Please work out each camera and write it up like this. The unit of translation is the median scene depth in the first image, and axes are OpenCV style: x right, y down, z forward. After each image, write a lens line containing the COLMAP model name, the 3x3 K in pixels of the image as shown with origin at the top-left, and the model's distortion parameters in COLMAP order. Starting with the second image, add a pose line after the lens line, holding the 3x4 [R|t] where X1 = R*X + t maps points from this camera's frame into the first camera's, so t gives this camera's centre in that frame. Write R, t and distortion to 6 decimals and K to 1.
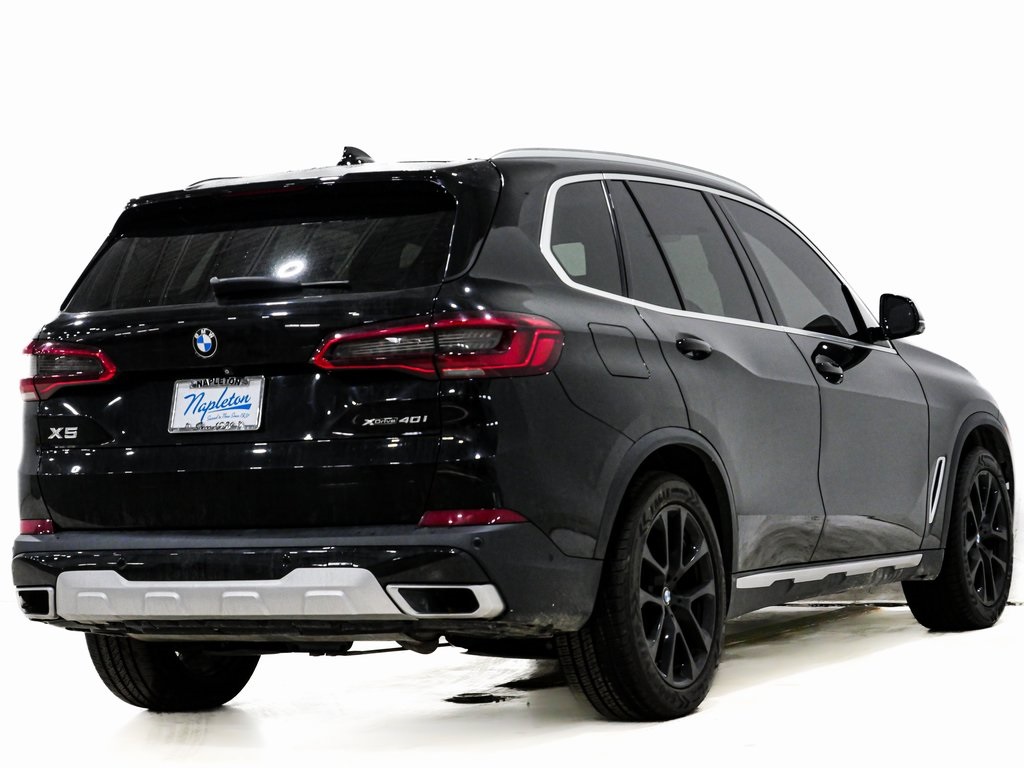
lens RADIAL K [[2370.7, 0, 514.4], [0, 2370.7, 457.4], [0, 0, 1]] dist [0.135157, 0.000000]
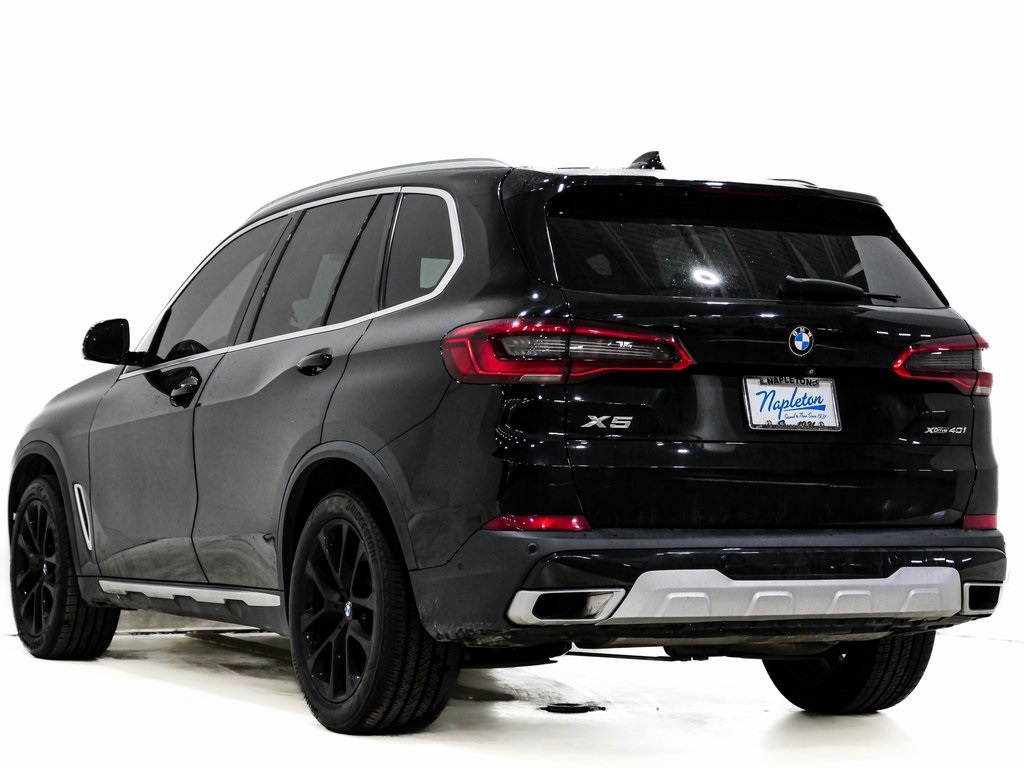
lens RADIAL K [[2370.7, 0, 513.4], [0, 2370.7, 385.0], [0, 0, 1]] dist [0.135157, 0.000000]
pose [[0.563884, 0.067601, 0.823083, -1.014935], [-0.026447, 0.997611, -0.063817, 0.036861], [-0.825430, 0.014217, 0.564325, 0.534610]]
